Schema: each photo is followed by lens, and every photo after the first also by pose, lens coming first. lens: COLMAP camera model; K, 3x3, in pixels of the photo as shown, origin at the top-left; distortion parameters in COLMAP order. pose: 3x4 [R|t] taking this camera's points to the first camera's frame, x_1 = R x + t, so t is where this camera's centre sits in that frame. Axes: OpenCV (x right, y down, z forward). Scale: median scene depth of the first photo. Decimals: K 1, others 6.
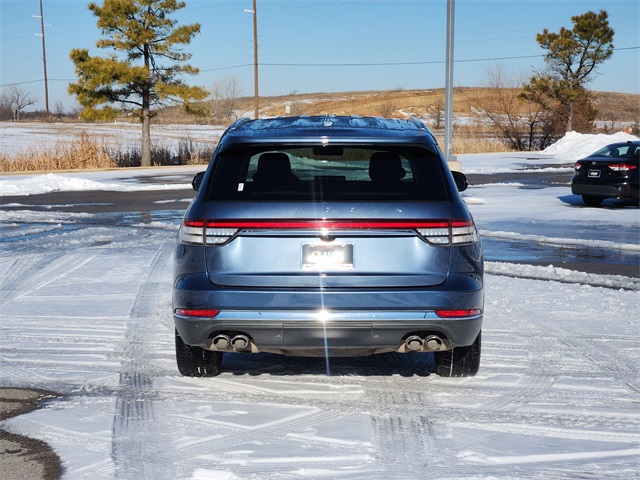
lens RADIAL K [[1191.8, 0, 320.0], [0, 1191.8, 240.0], [0, 0, 1]] dist [-0.151031, 1.690659]
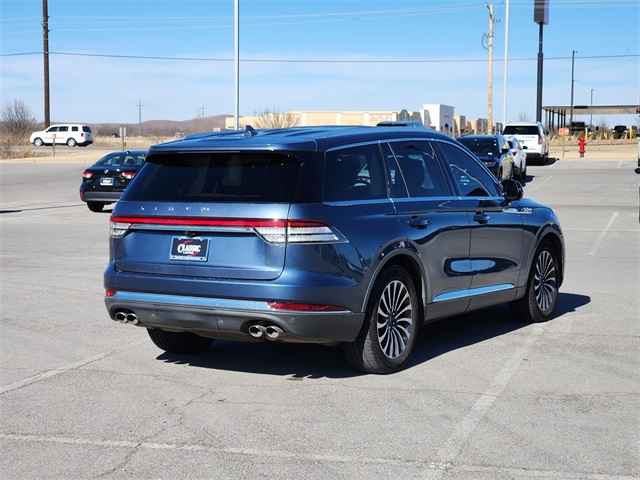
lens RADIAL K [[1258.5, 0, 320.0], [0, 1258.5, 240.0], [0, 0, 1]] dist [-0.230630, -0.019500]
pose [[0.860678, 0.032034, -0.508140, 0.114869], [-0.039746, 0.999200, -0.004330, 0.000781], [0.507595, 0.023923, 0.861264, 0.002889]]
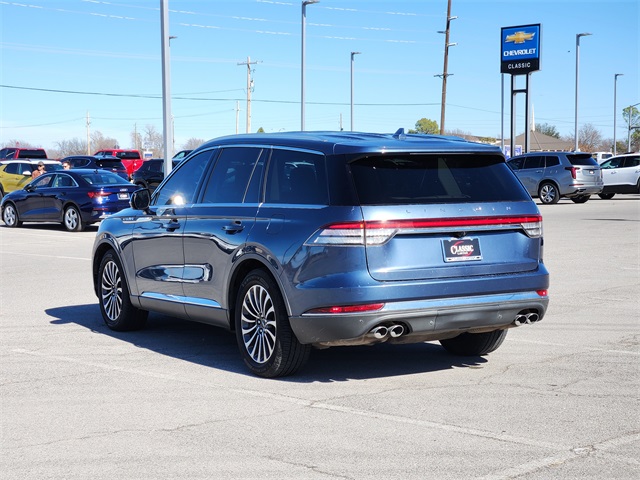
lens RADIAL K [[1191.8, 0, 320.0], [0, 1191.8, 240.0], [0, 0, 1]] dist [-0.151031, 1.690659]
pose [[0.856200, -0.039905, 0.515101, -0.110908], [0.055699, 0.998331, -0.015241, 0.002207], [-0.513634, 0.041740, 0.856994, 0.012830]]
